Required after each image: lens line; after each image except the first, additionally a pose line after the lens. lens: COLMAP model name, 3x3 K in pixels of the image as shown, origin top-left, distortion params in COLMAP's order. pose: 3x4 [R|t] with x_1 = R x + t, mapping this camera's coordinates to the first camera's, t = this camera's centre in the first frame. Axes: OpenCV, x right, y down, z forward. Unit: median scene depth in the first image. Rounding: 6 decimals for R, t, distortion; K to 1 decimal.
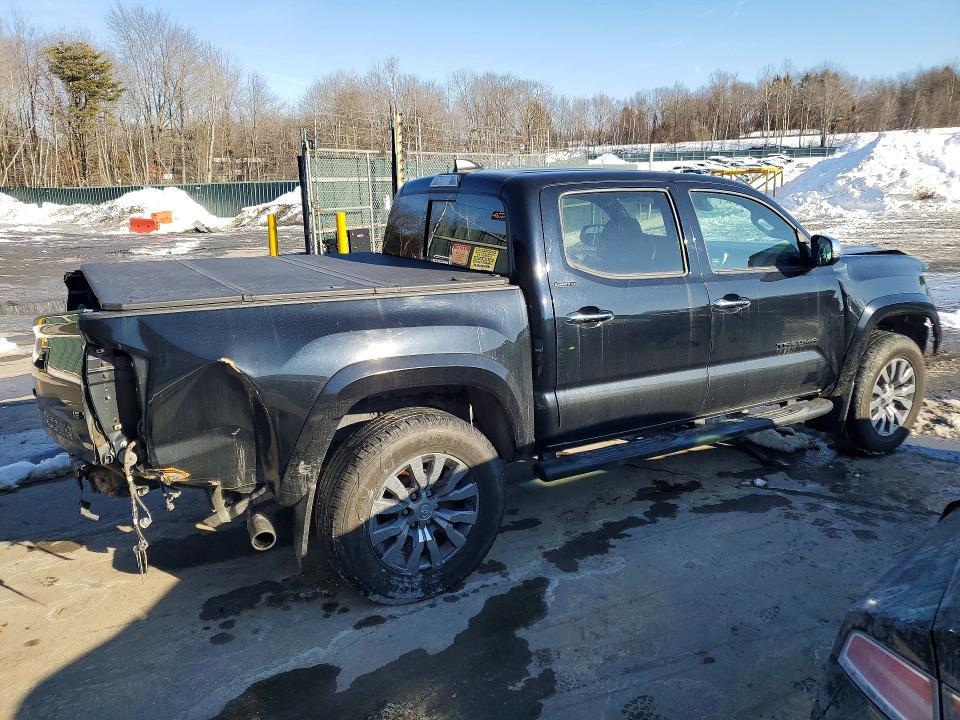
lens RADIAL K [[762.8, 0, 480.0], [0, 762.8, 360.0], [0, 0, 1]] dist [0.019535, 0.002286]
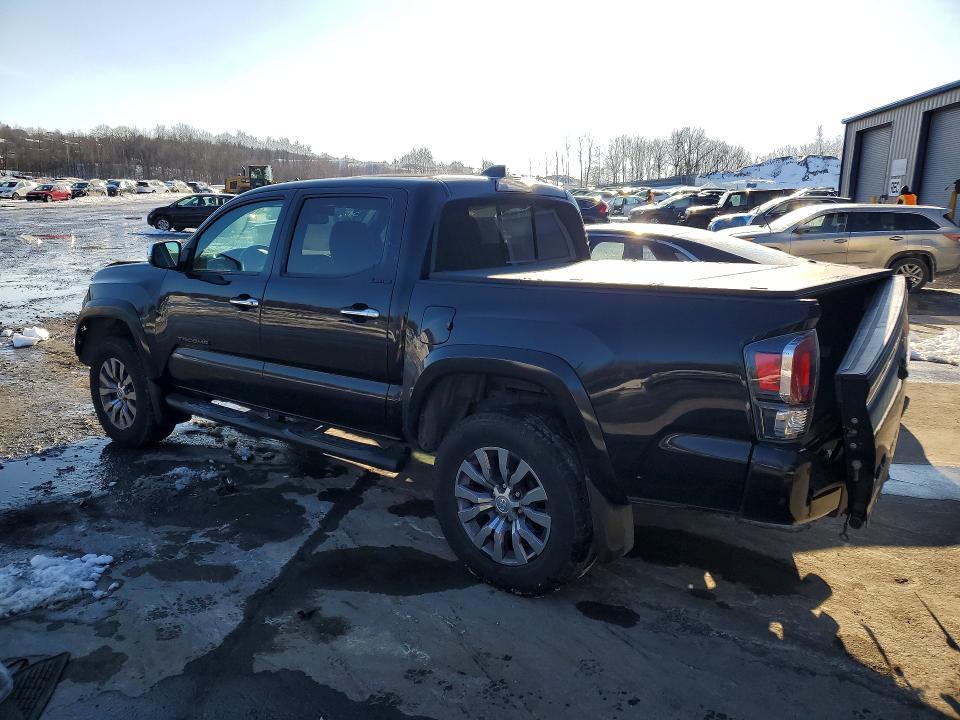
lens RADIAL K [[762.8, 0, 480.0], [0, 762.8, 360.0], [0, 0, 1]] dist [0.019535, 0.002286]
pose [[-0.370176, -0.164228, 0.914330, -0.980922], [0.205474, 0.945396, 0.252996, -0.275536], [-0.905953, 0.281524, -0.316218, 1.401638]]
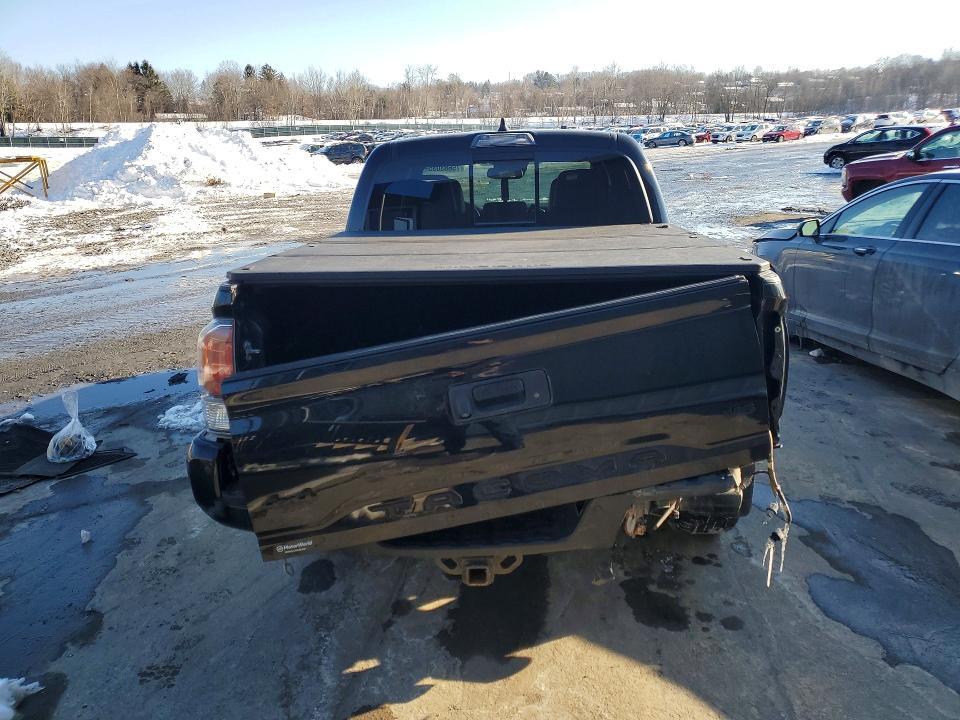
lens RADIAL K [[736.1, 0, 480.0], [0, 736.1, 360.0], [0, 0, 1]] dist [0.038920, -0.003742]
pose [[0.534241, -0.225460, 0.814711, -0.859874], [0.212356, 0.968665, 0.128814, -0.099238], [-0.818225, 0.104191, 0.565378, 0.513011]]
